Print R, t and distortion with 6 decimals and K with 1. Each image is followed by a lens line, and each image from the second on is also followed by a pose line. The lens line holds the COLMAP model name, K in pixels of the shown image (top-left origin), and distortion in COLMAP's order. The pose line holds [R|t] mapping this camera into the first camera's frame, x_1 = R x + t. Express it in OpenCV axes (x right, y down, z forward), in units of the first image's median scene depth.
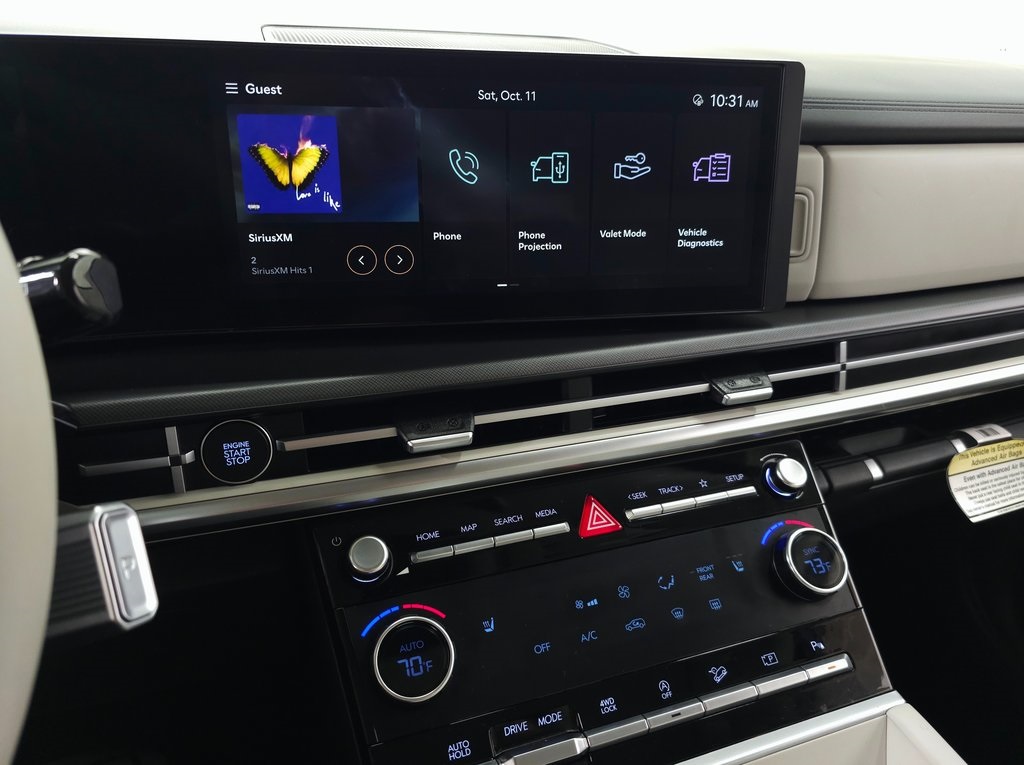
lens RADIAL K [[679.3, 0, 512.0], [0, 679.3, 382.5], [0, 0, 1]] dist [0.005361, -0.019985]
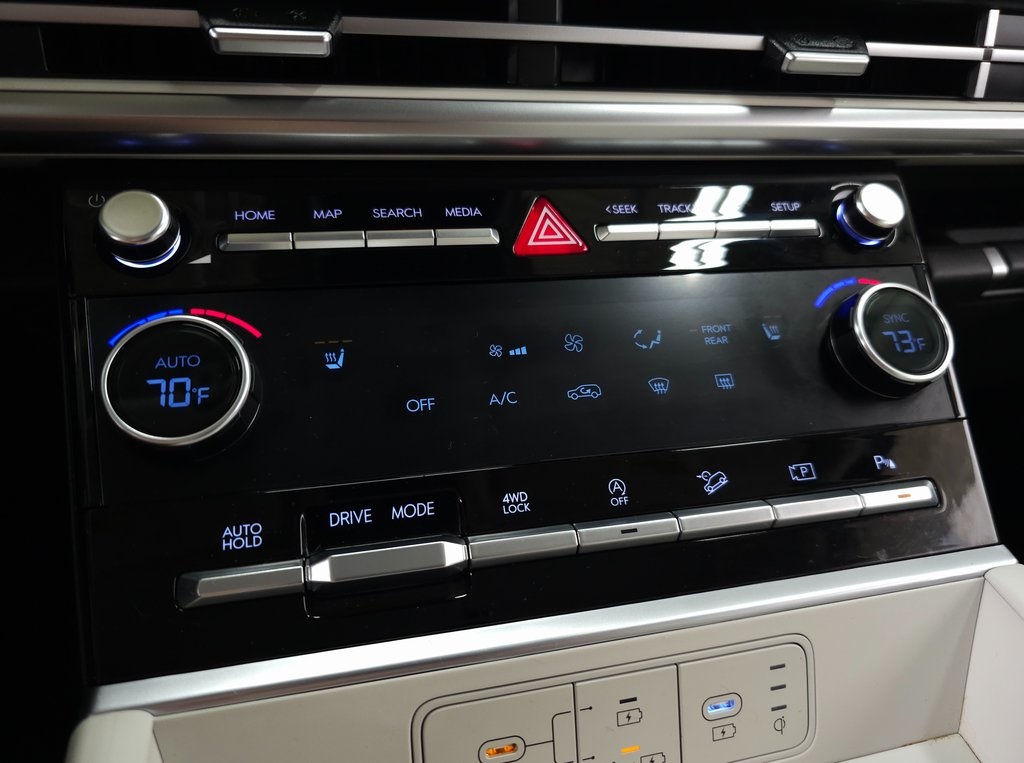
lens RADIAL K [[708.8, 0, 512.0], [0, 708.8, 381.5], [0, 0, 1]] dist [0.007705, -0.037319]
pose [[0.994146, 0.090530, -0.058982, 0.147864], [-0.080771, 0.985253, 0.150838, 0.247768], [0.071767, -0.145191, 0.986797, 0.358644]]
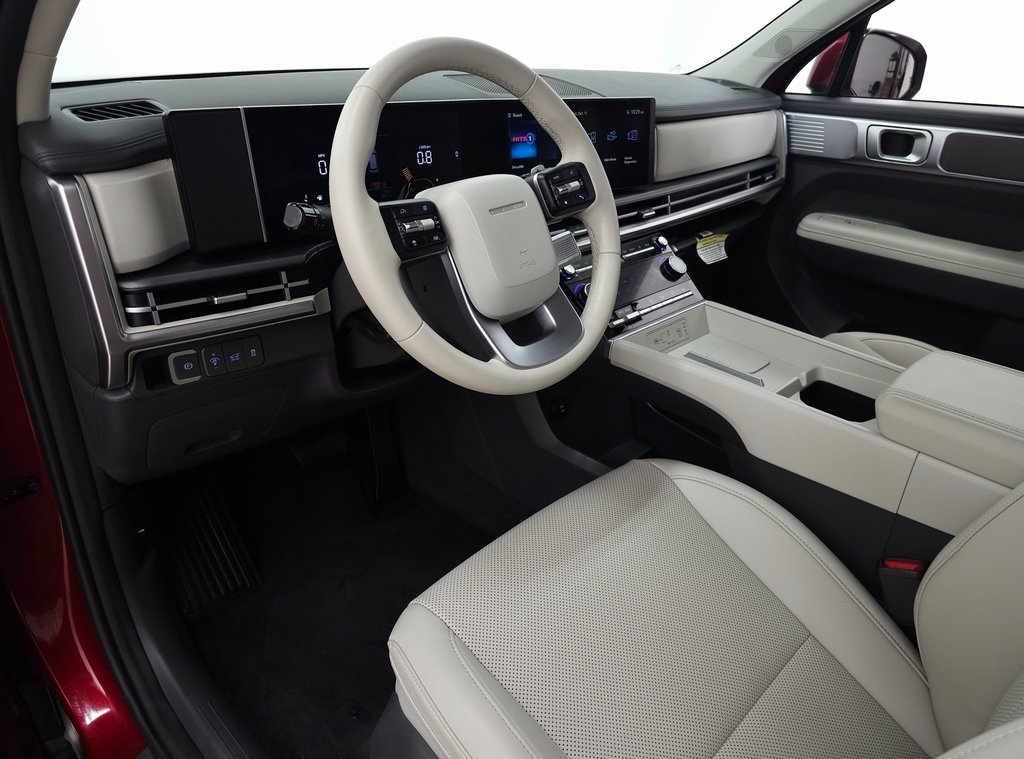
lens RADIAL K [[708.8, 0, 512.0], [0, 708.8, 379.5], [0, 0, 1]] dist [0.007705, -0.037319]
pose [[0.894440, -0.173346, 0.412224, -1.706927], [0.135544, 0.983540, 0.119488, 0.297489], [-0.426151, -0.051000, 0.903213, -1.676552]]
